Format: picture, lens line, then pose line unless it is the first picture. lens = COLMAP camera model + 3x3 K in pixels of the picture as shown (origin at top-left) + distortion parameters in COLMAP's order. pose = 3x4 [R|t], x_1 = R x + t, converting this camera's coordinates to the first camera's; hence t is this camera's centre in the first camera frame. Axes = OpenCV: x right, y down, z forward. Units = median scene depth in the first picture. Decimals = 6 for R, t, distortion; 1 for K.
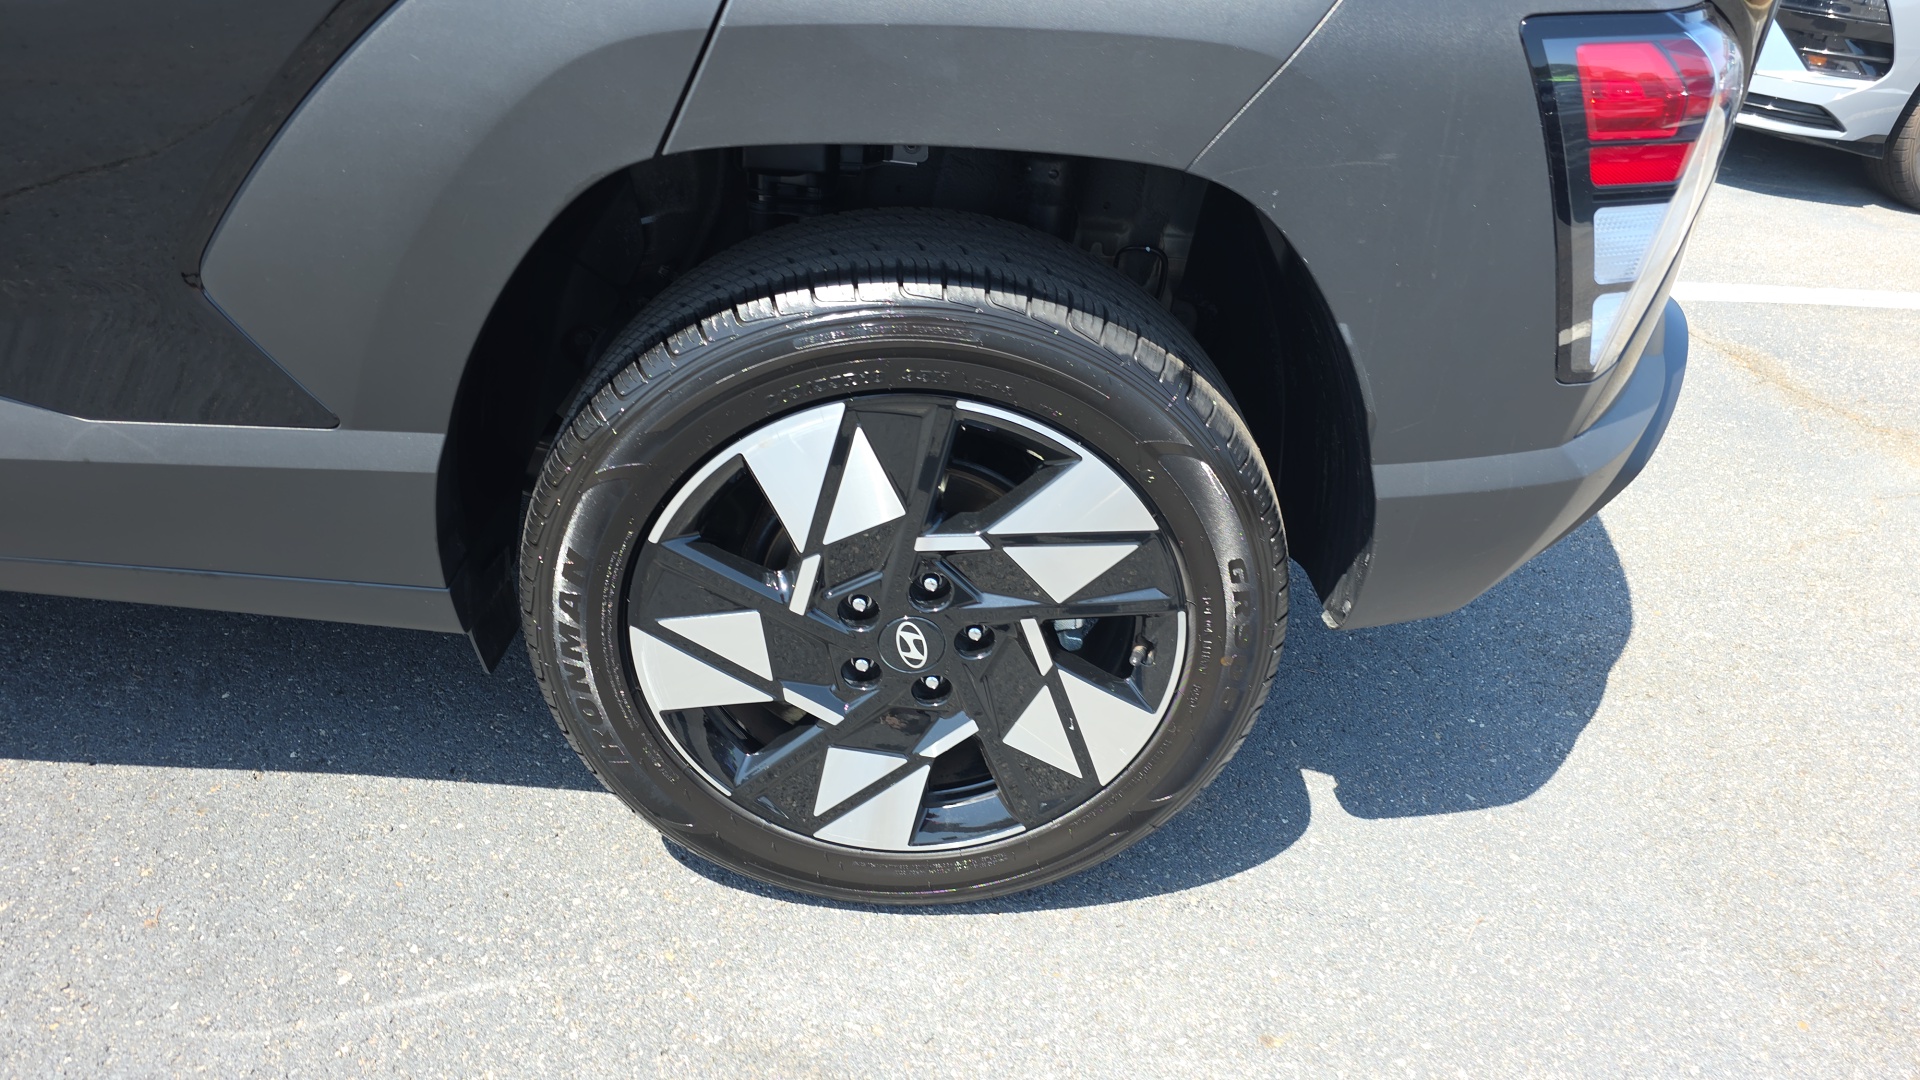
lens RADIAL K [[1293.3, 0, 961.6], [0, 1293.3, 527.4], [0, 0, 1]] dist [0.058995, -0.061505]
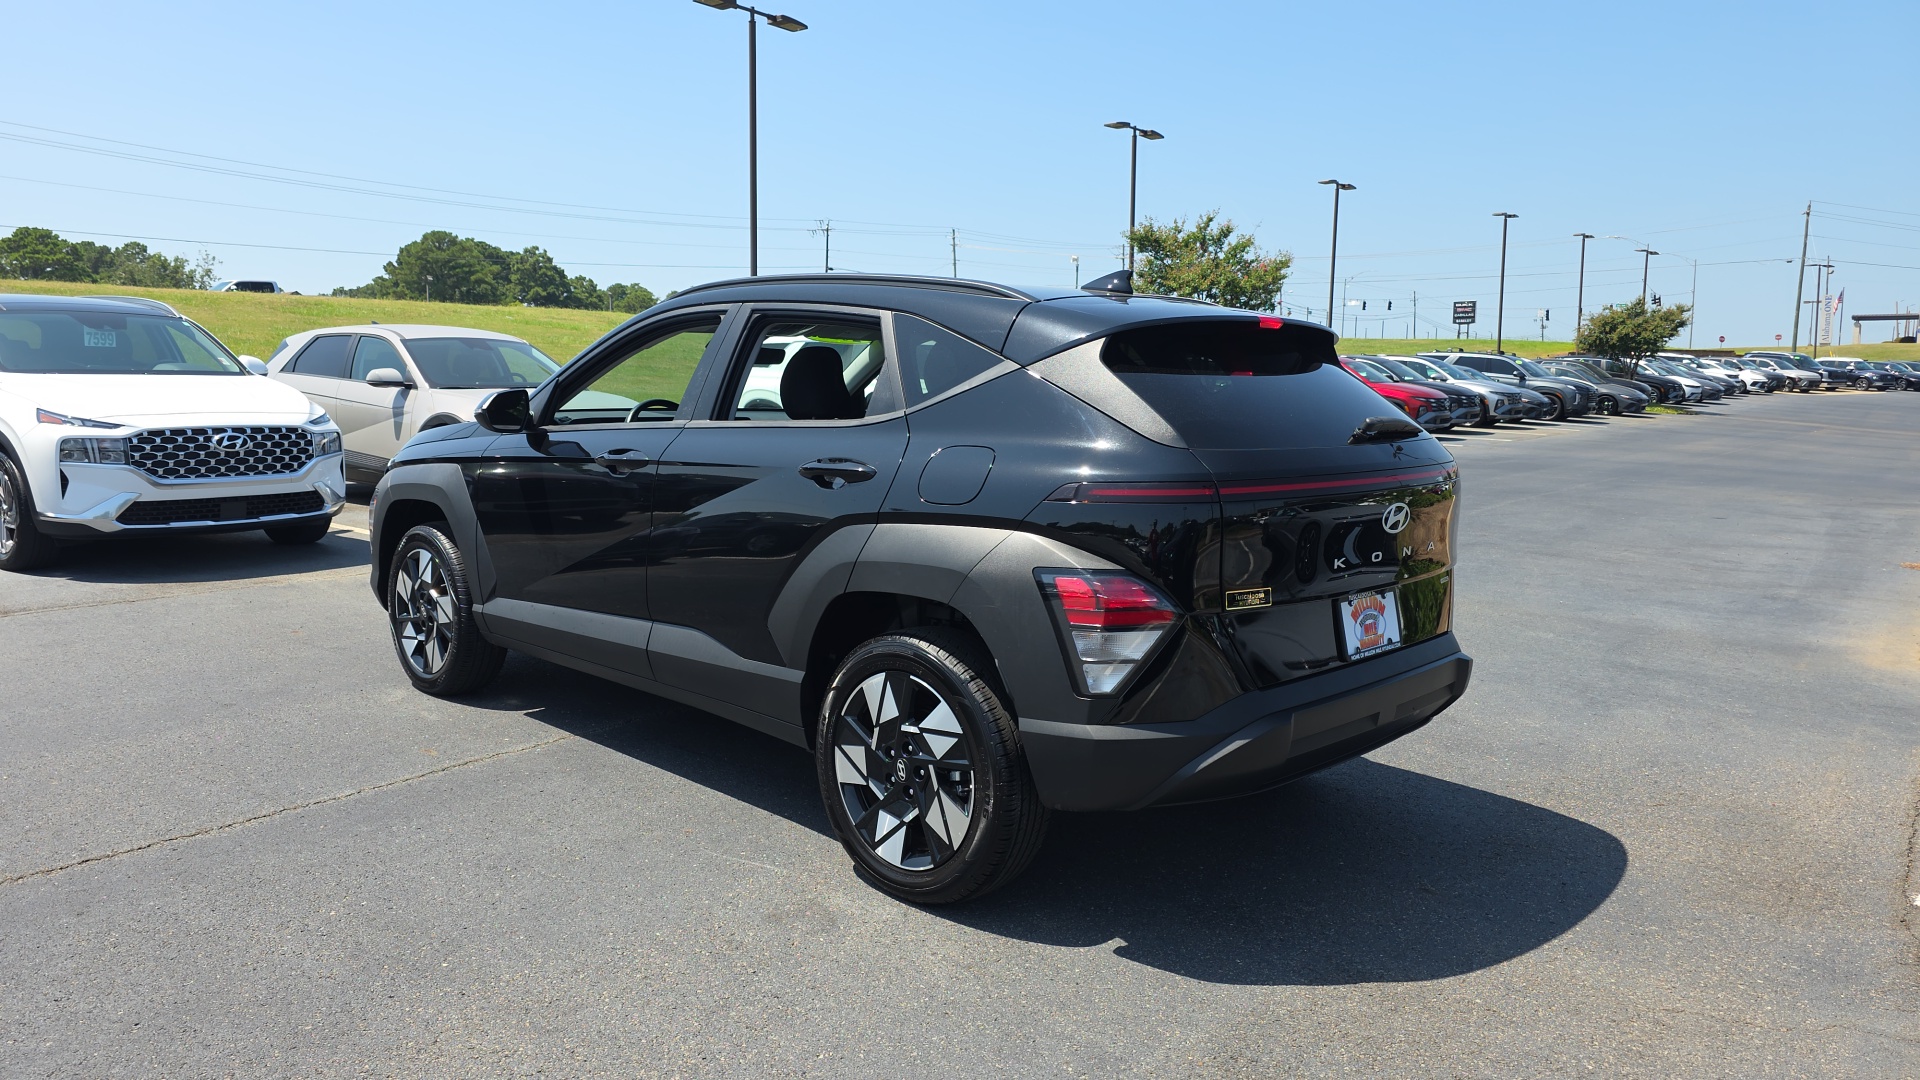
lens RADIAL K [[1307.1, 0, 878.9], [0, 1307.1, 515.6], [0, 0, 1]] dist [0.064465, -0.049398]
pose [[0.670026, 0.007424, -0.742301, 2.018965], [-0.355238, 0.881228, -0.311837, 0.505515], [0.651821, 0.472632, 0.593083, -0.966258]]
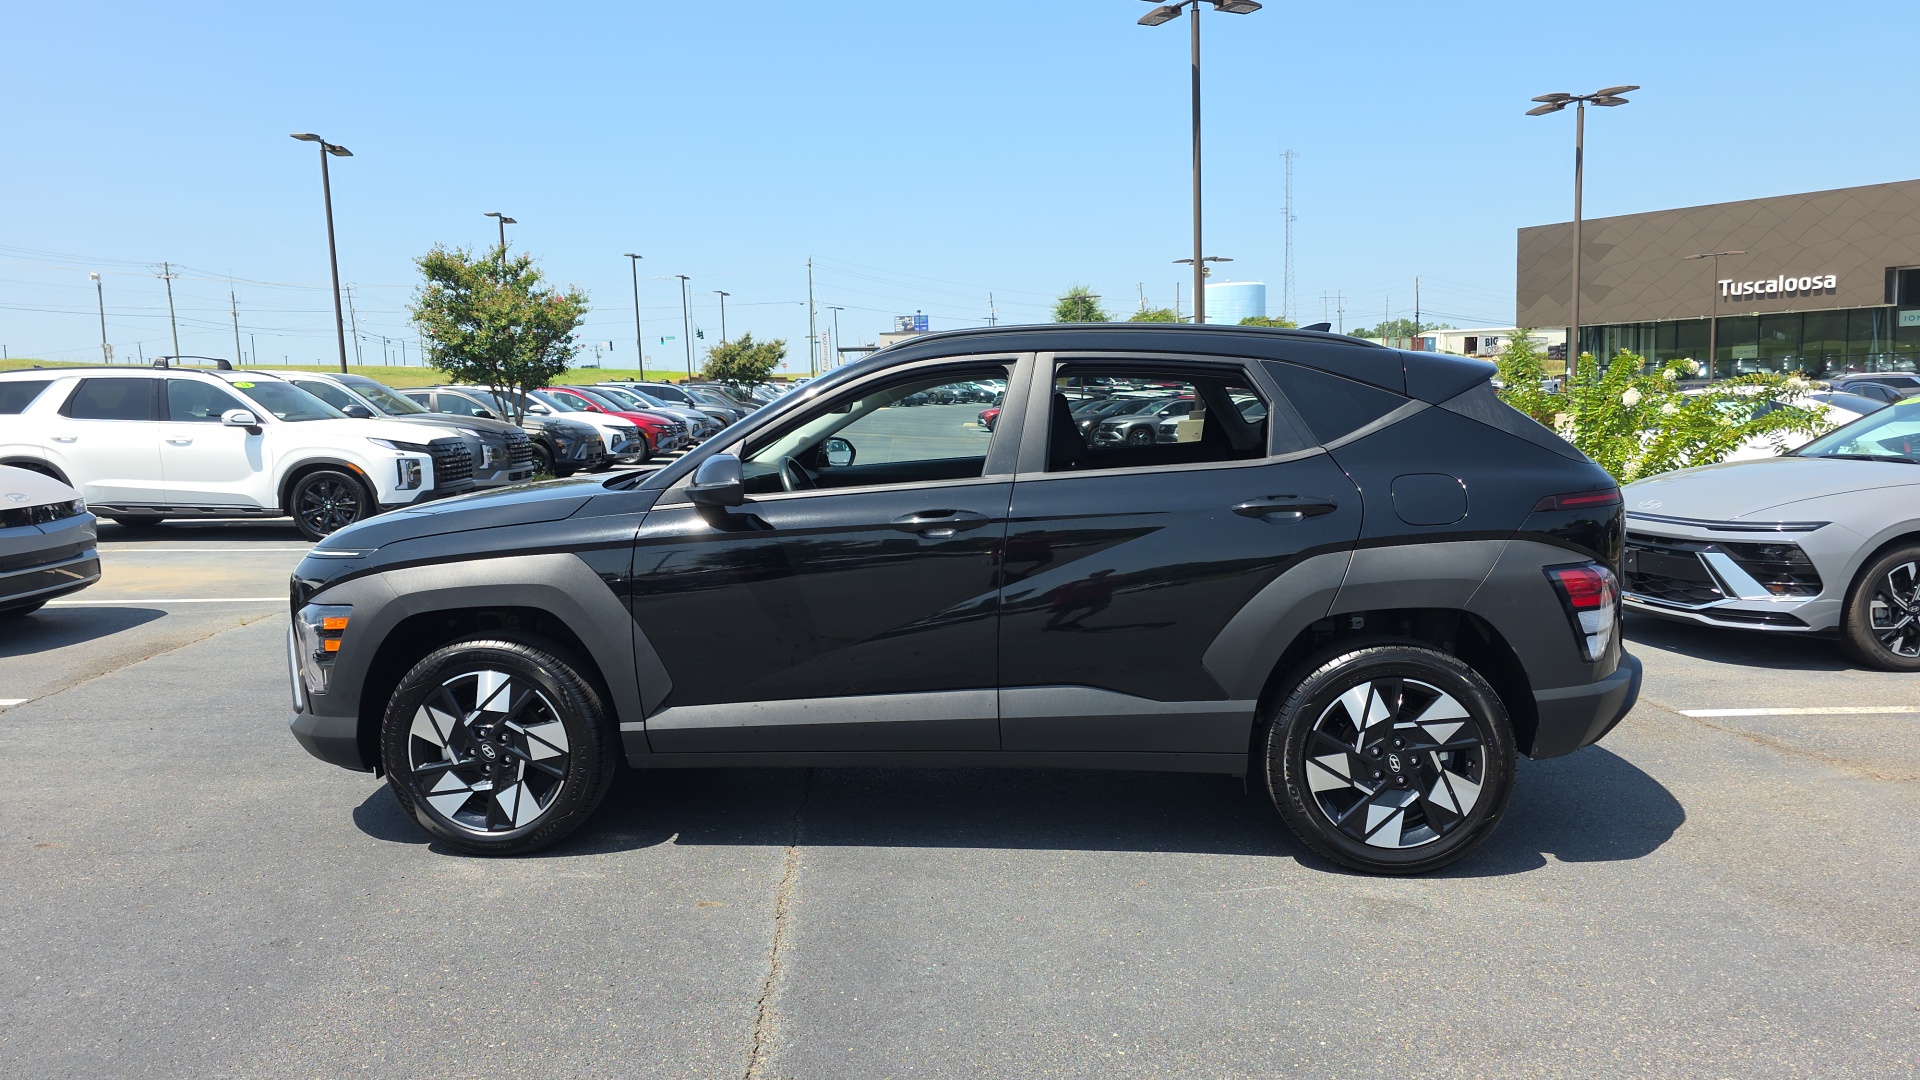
lens RADIAL K [[1324.2, 0, 907.6], [0, 1324.2, 533.3], [0, 0, 1]] dist [0.039759, -0.045902]
pose [[0.988682, -0.090019, -0.120021, -0.776507], [0.027749, 0.895909, -0.443370, 0.998451], [0.147440, 0.435021, 0.888267, -2.318825]]
